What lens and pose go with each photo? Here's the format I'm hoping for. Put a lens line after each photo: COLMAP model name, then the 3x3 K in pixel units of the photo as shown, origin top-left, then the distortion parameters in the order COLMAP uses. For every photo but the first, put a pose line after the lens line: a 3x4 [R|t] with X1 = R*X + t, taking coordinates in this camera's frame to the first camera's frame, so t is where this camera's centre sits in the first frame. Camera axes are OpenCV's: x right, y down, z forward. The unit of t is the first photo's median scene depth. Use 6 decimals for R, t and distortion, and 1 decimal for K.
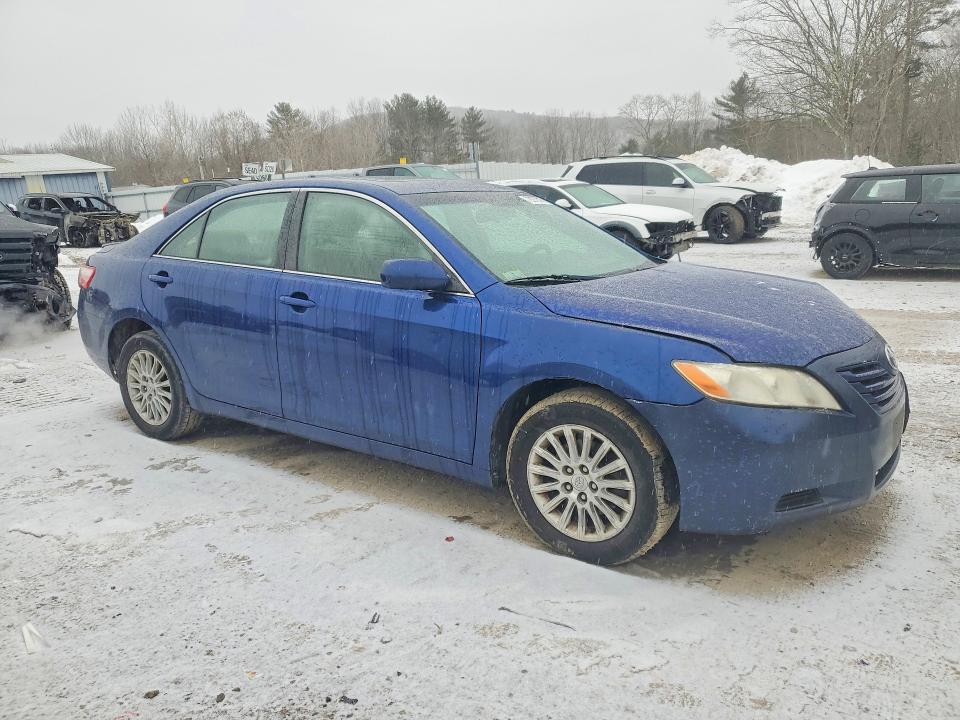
lens RADIAL K [[728.0, 0, 479.8], [0, 728.0, 360.5], [0, 0, 1]] dist [0.031538, 0.000766]
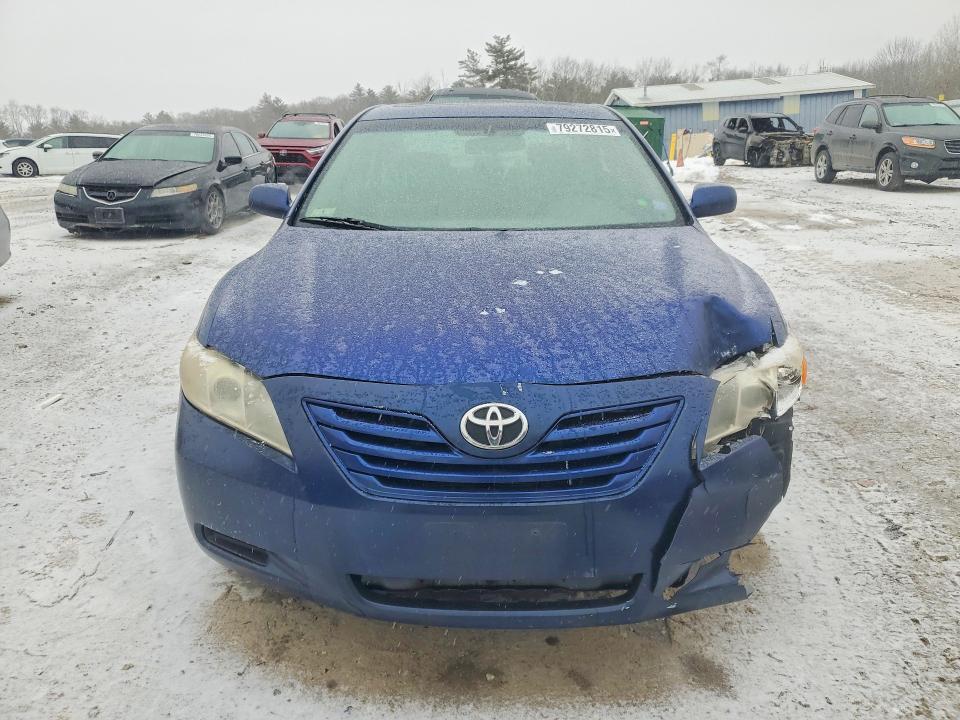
lens RADIAL K [[728.0, 0, 479.7], [0, 728.0, 359.7], [0, 0, 1]] dist [0.031538, 0.000766]
pose [[0.585098, 0.268632, -0.765178, 0.098859], [-0.190555, 0.962666, 0.192256, -0.016658], [0.788257, 0.033320, 0.614443, 0.064786]]
